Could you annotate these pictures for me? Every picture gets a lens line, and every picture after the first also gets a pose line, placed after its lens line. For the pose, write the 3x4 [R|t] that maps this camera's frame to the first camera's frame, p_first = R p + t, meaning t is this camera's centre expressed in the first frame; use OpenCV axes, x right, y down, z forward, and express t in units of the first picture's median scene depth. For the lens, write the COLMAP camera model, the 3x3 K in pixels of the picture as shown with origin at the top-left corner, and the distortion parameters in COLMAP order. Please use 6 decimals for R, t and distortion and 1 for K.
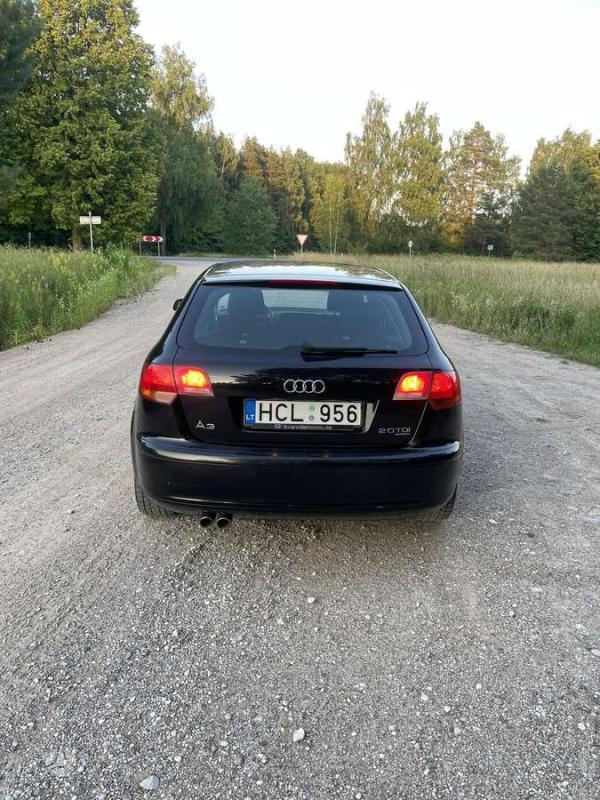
lens RADIAL K [[616.6, 0, 303.5], [0, 616.6, 401.6], [0, 0, 1]] dist [0.045385, -0.037063]
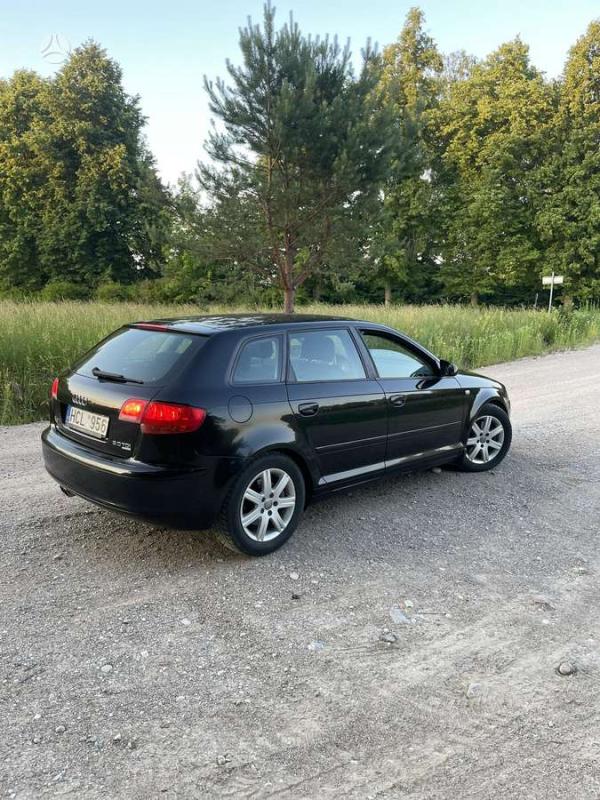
lens RADIAL K [[616.6, 0, 306.6], [0, 616.6, 406.7], [0, 0, 1]] dist [0.045385, -0.037063]
pose [[0.681561, 0.116654, -0.722403, 0.106878], [-0.177814, 0.984024, -0.008860, -0.006811], [0.709828, 0.134492, 0.691416, 0.033156]]
